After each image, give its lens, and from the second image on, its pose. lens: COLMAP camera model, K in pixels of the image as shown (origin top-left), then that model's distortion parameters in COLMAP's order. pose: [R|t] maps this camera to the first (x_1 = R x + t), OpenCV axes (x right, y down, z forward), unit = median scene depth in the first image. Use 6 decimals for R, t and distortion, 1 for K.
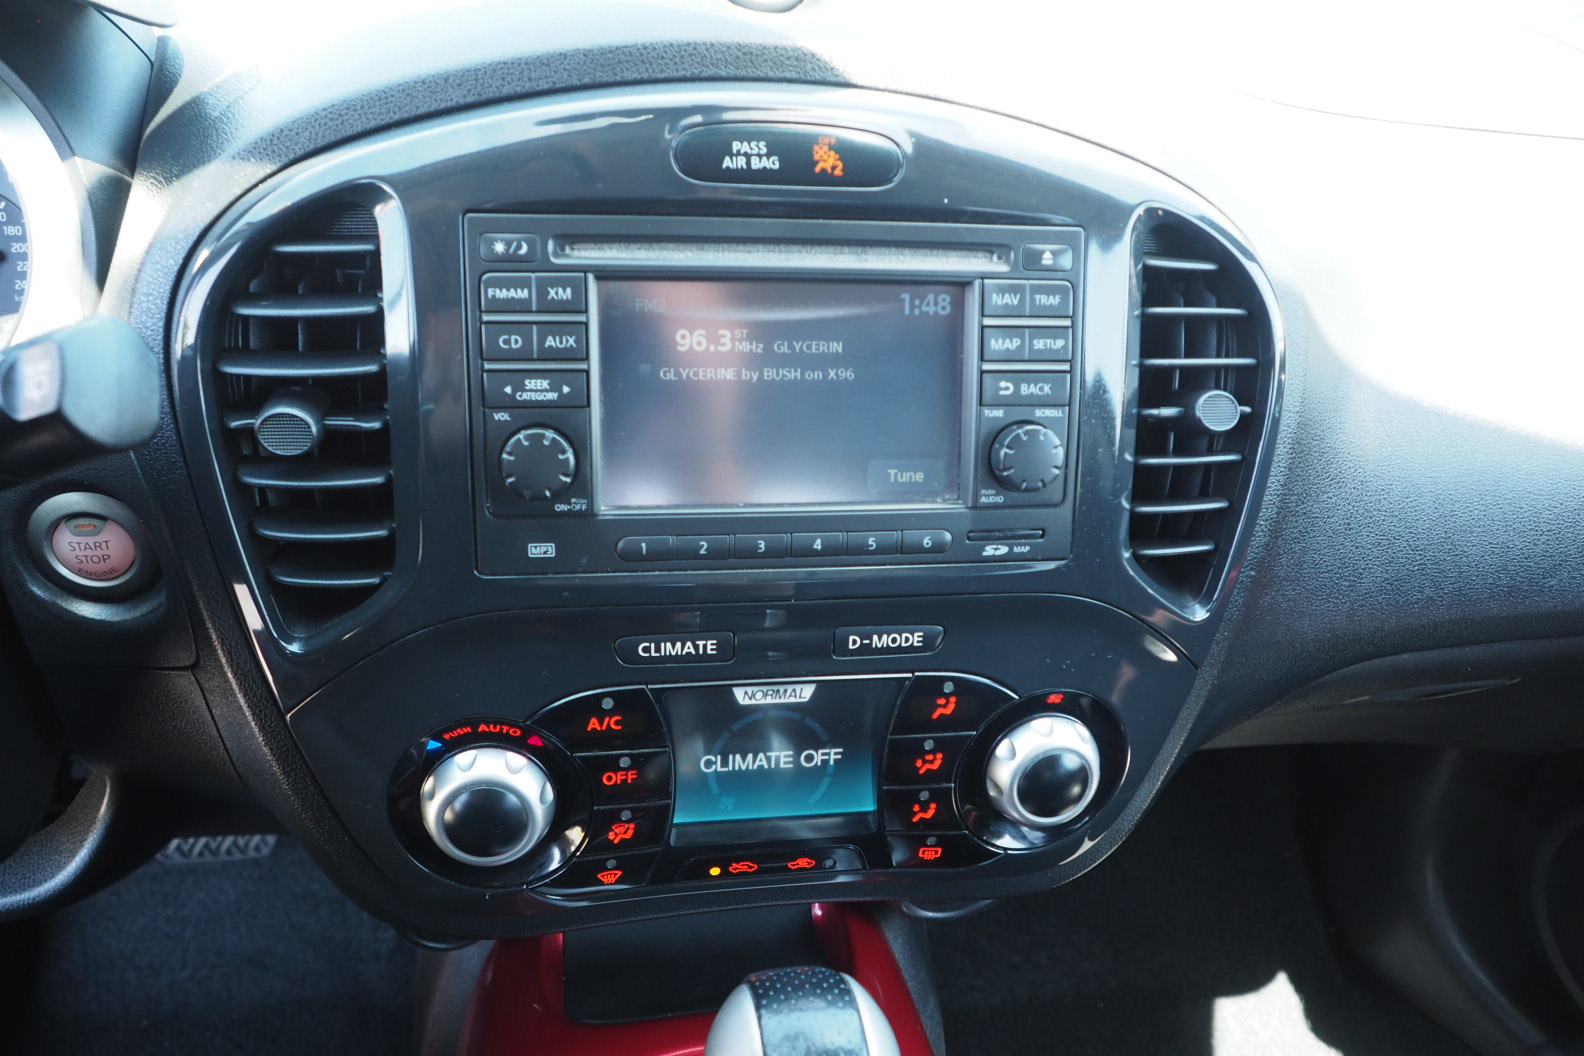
lens RADIAL K [[1110.5, 0, 792.0], [0, 1110.5, 528.0], [0, 0, 1]] dist [-0.032319, 0.003463]
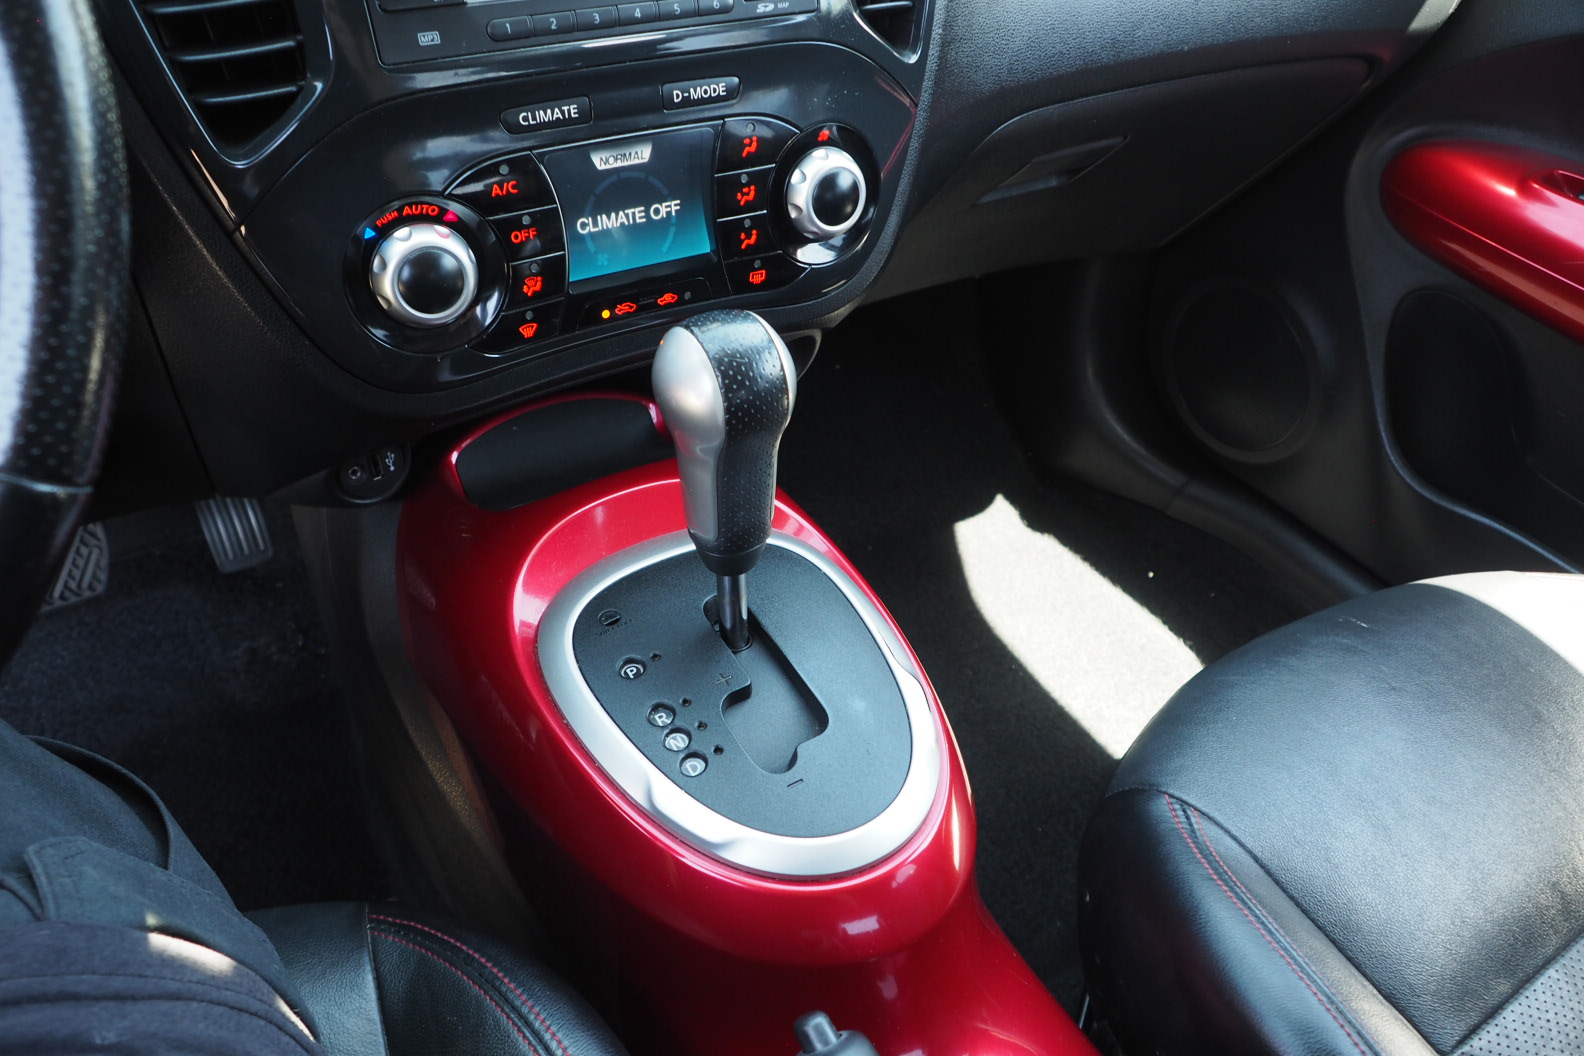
lens RADIAL K [[1110.5, 0, 792.0], [0, 1110.5, 528.0], [0, 0, 1]] dist [-0.032319, 0.003463]
pose [[0.935861, -0.250608, 0.247709, -0.272694], [0.196229, 0.954547, 0.224353, 0.329505], [-0.292675, -0.161355, 0.942500, -0.354230]]
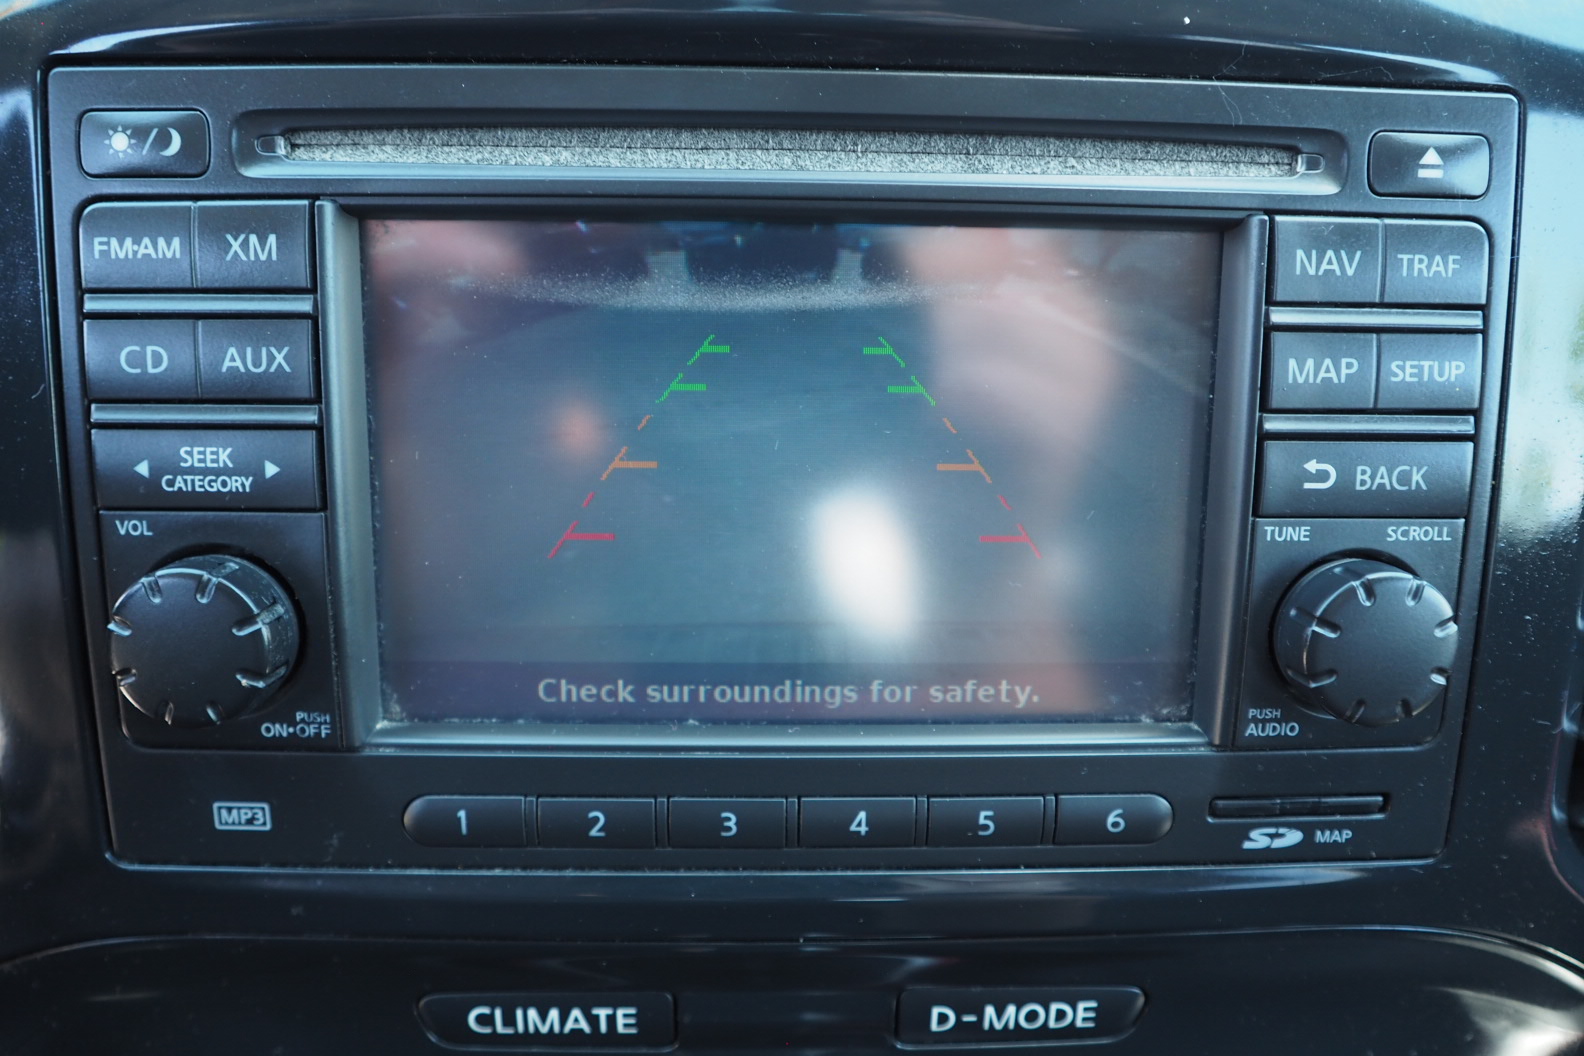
lens RADIAL K [[1115.8, 0, 797.0], [0, 1115.8, 506.0], [0, 0, 1]] dist [-0.044787, 0.000118]
pose [[0.990227, 0.027693, -0.136689, 0.054167], [-0.029030, 0.999548, -0.007799, -0.104111], [0.136411, 0.011691, 0.990583, 0.551760]]
